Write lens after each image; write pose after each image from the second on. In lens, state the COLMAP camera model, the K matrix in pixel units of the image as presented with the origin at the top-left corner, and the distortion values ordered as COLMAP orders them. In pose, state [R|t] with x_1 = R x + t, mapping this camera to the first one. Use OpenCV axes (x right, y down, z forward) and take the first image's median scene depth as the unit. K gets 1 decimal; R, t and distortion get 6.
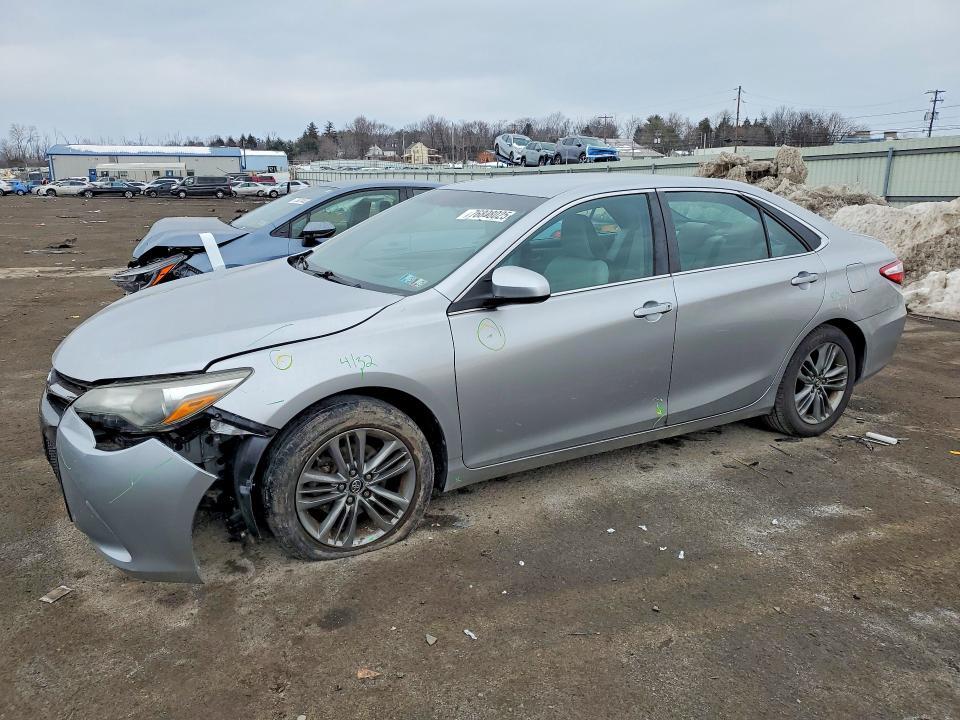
lens RADIAL K [[764.3, 0, 484.4], [0, 764.3, 359.4], [0, 0, 1]] dist [0.023210, 0.004599]
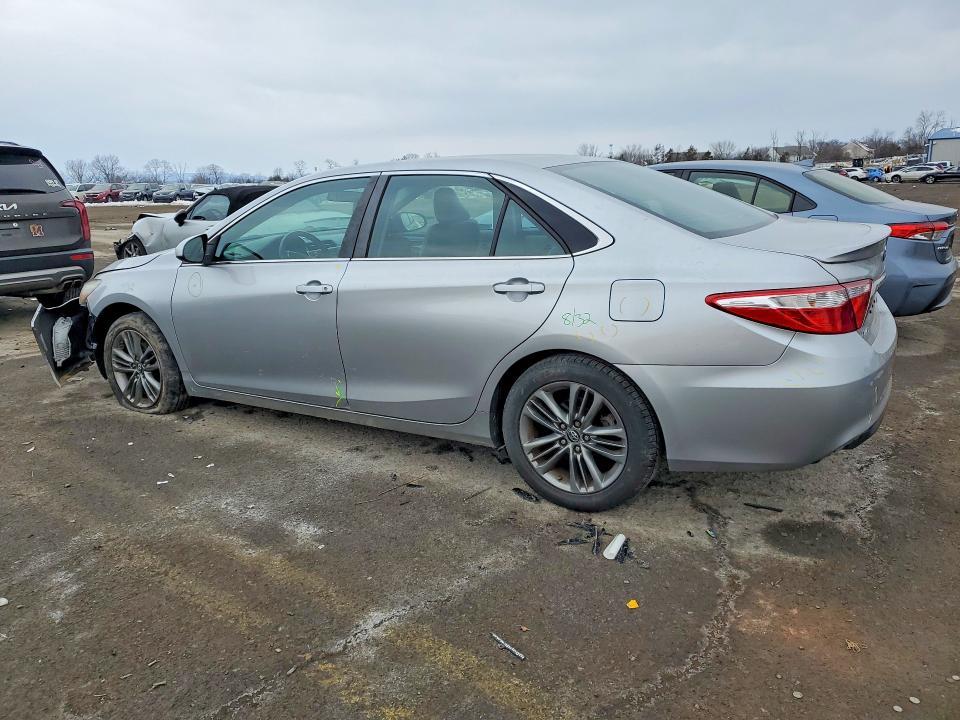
lens RADIAL K [[764.3, 0, 484.4], [0, 764.3, 359.4], [0, 0, 1]] dist [0.023210, 0.004599]
pose [[0.464280, 0.196849, -0.863536, 1.087269], [-0.182144, 0.975369, 0.124412, -0.125048], [0.866757, 0.099526, 0.488699, 0.612228]]
